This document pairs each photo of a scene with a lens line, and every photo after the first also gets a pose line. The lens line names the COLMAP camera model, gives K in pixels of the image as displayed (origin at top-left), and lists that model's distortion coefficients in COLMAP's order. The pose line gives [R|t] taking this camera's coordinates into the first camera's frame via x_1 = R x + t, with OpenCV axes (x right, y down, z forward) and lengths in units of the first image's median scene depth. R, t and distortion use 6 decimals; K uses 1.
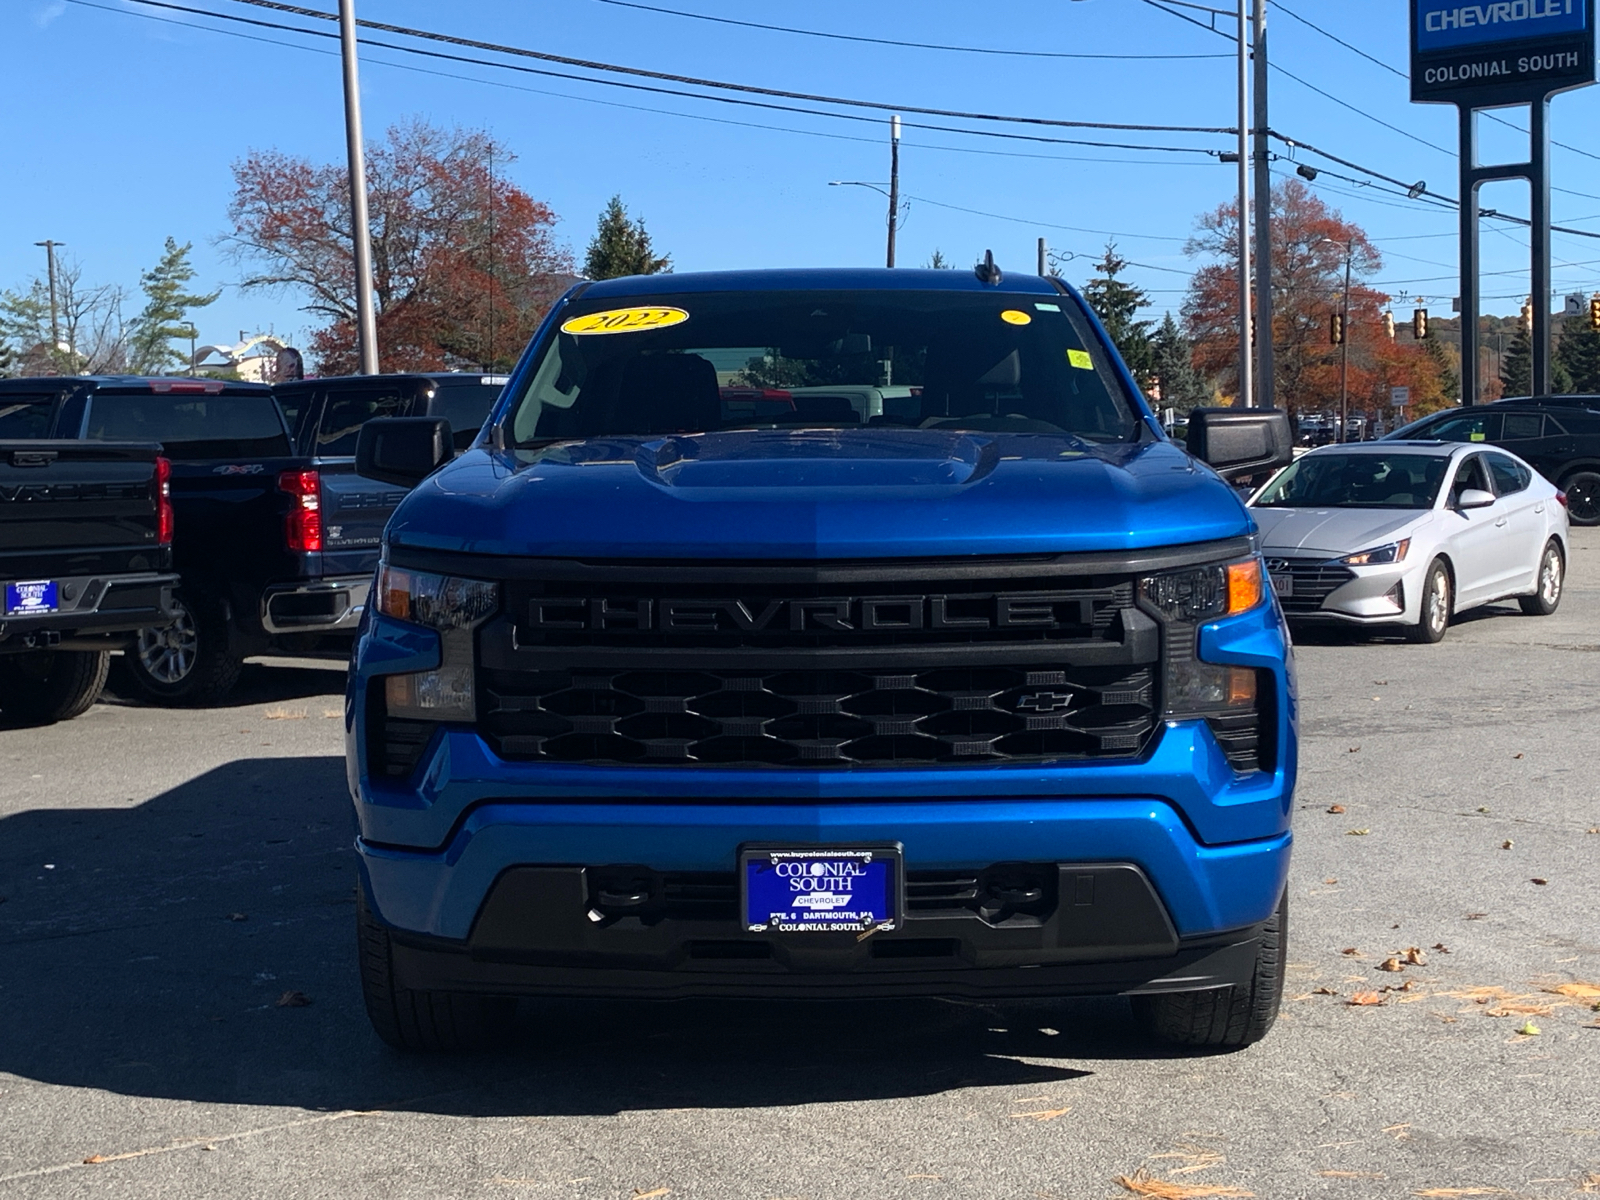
lens RADIAL K [[2347.6, 0, 781.3], [0, 2347.6, 627.7], [0, 0, 1]] dist [0.212472, -0.698239]
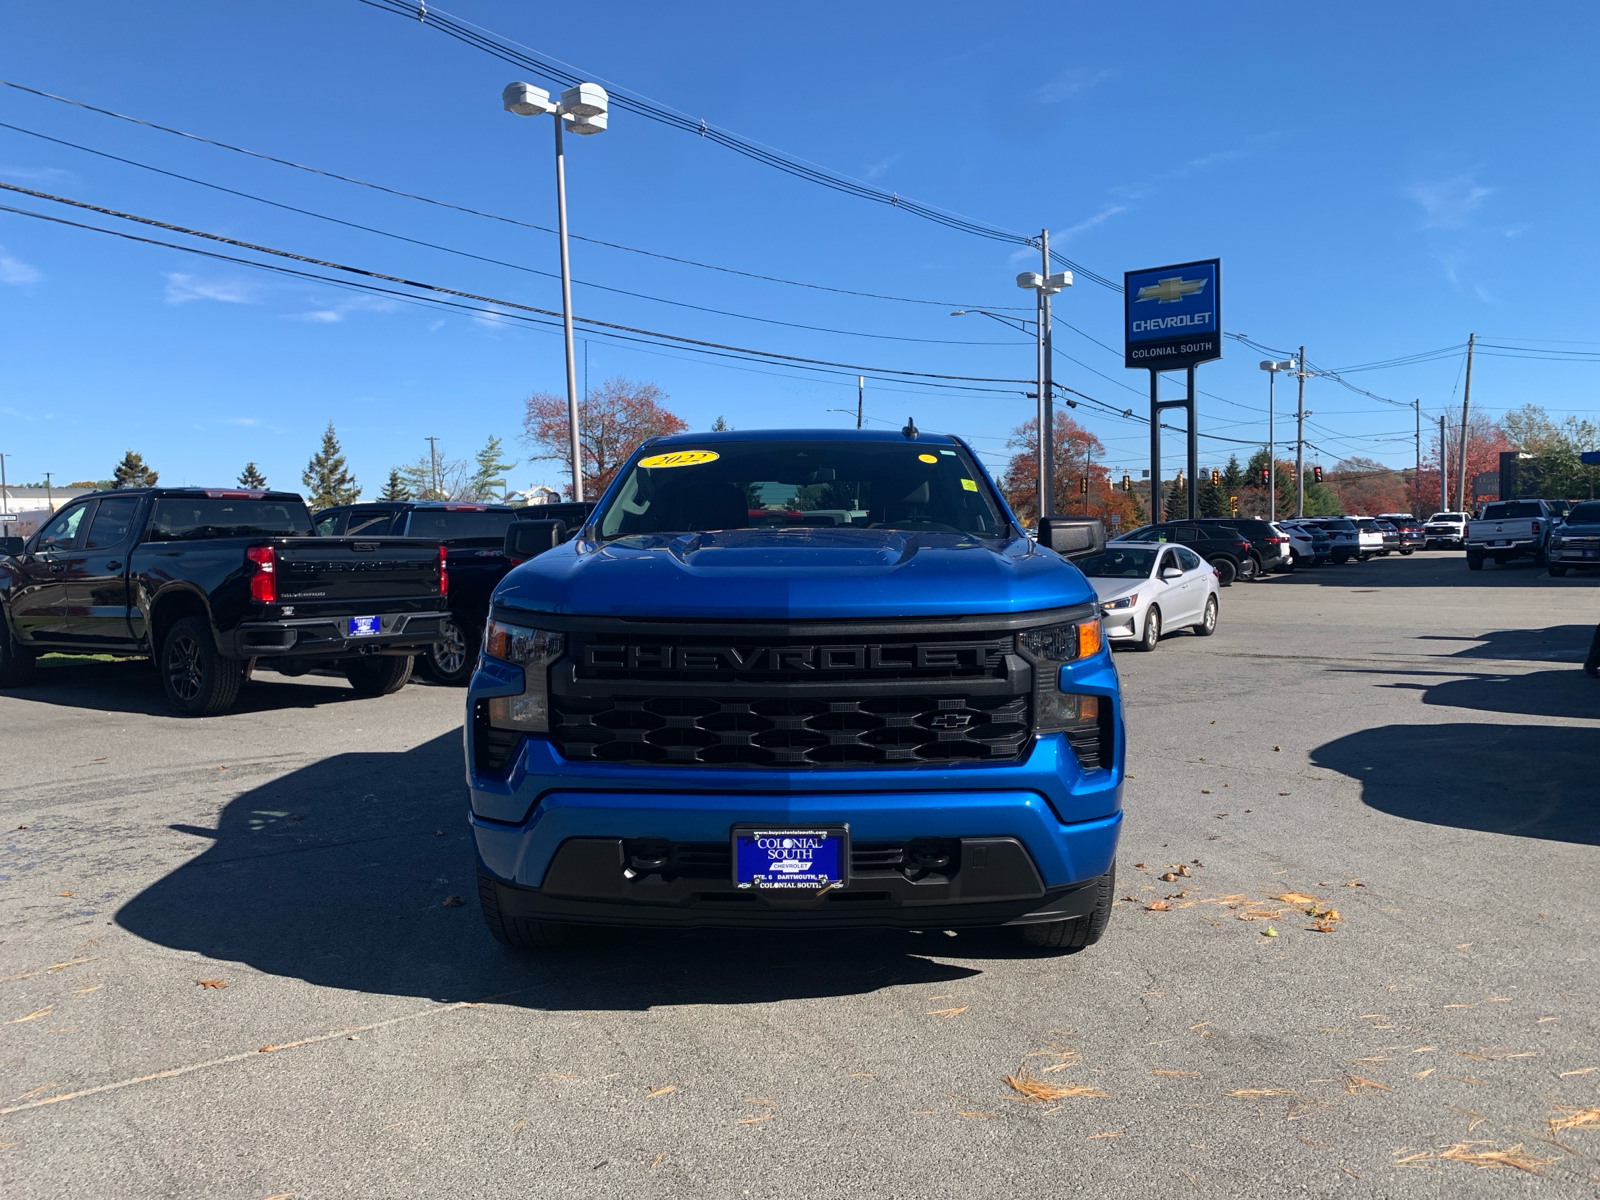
lens RADIAL K [[1193.2, 0, 805.1], [0, 1193.2, 608.4], [0, 0, 1]] dist [0.087469, -0.169933]
pose [[0.999985, 0.005139, 0.002092, 0.020086], [-0.005092, 0.999747, -0.021895, -0.017283], [-0.002204, 0.021884, 0.999758, 0.250792]]
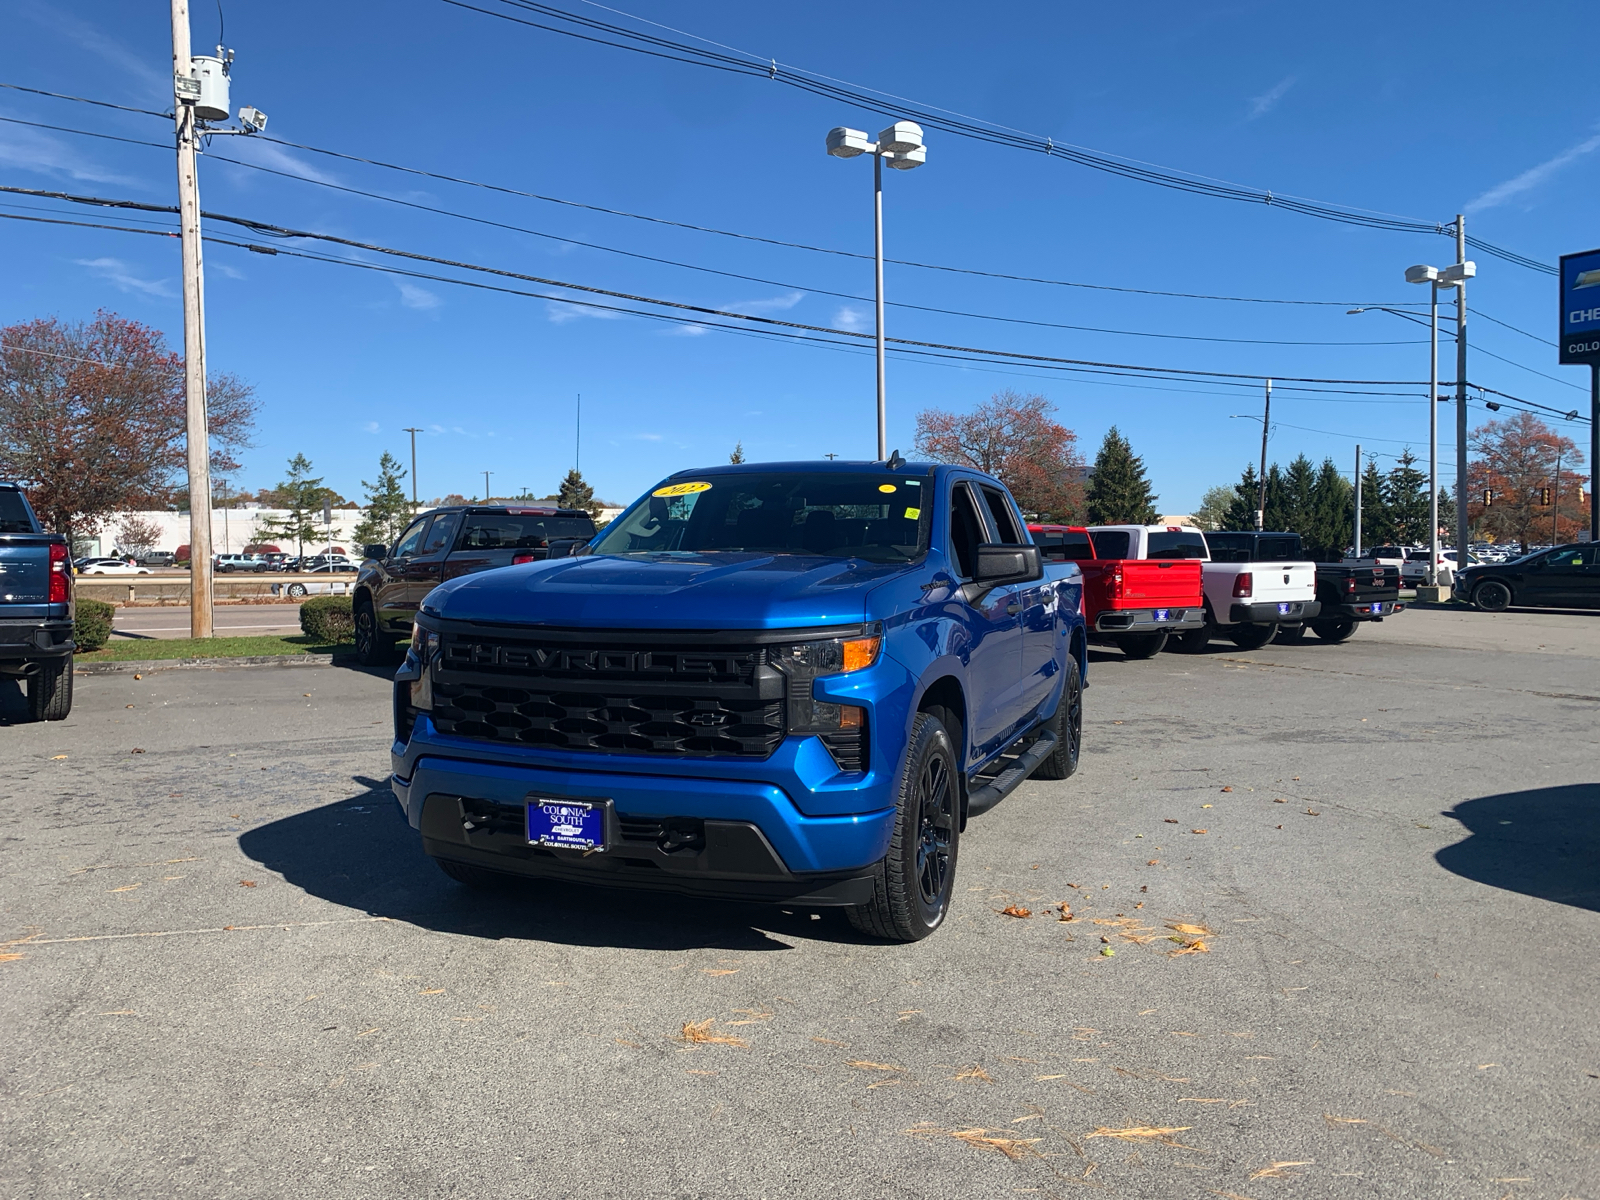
lens RADIAL K [[1188.1, 0, 797.6], [0, 1188.1, 593.8], [0, 0, 1]] dist [0.074073, -0.084443]
pose [[0.944637, 0.031735, -0.326578, 0.384422], [-0.045666, 0.998341, -0.035076, -0.026457], [0.324923, 0.048048, 0.944519, 0.202152]]
